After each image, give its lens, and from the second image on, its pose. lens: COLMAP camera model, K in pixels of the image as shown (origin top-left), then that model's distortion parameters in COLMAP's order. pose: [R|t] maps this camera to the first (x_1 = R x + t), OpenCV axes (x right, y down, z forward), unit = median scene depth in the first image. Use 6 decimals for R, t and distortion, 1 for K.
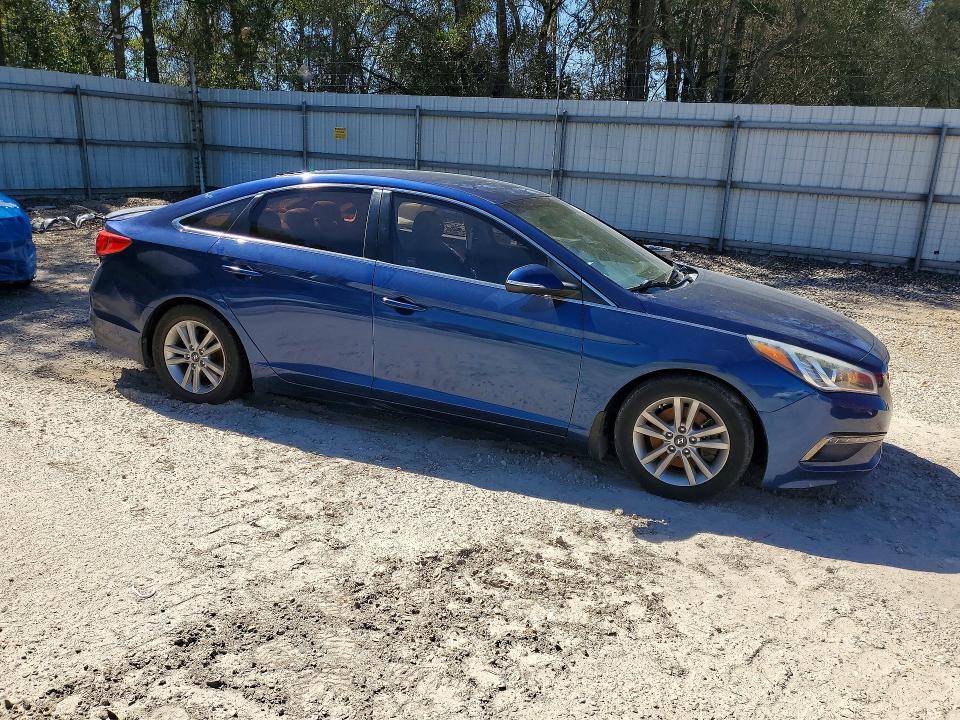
lens RADIAL K [[736.0, 0, 483.6], [0, 736.0, 368.2], [0, 0, 1]] dist [0.025283, -0.007105]
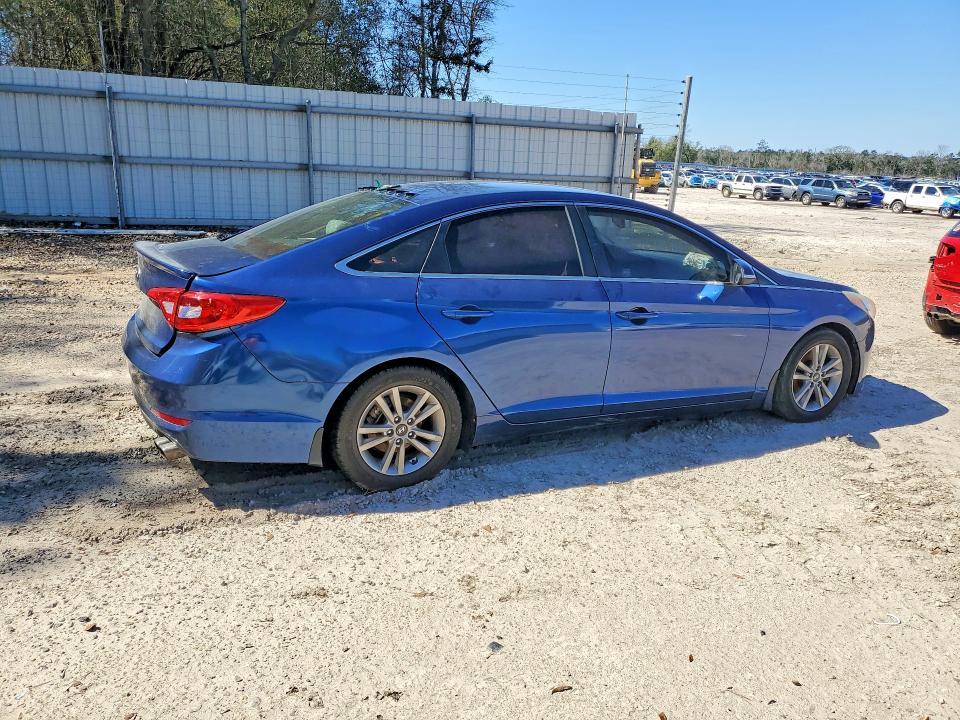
lens RADIAL K [[736.0, 0, 483.4], [0, 736.0, 351.6], [0, 0, 1]] dist [0.025283, -0.007105]
pose [[0.693420, -0.209300, 0.689465, -0.298578], [0.199148, 0.975278, 0.095774, -0.054586], [-0.692466, 0.070894, 0.717959, 0.126231]]
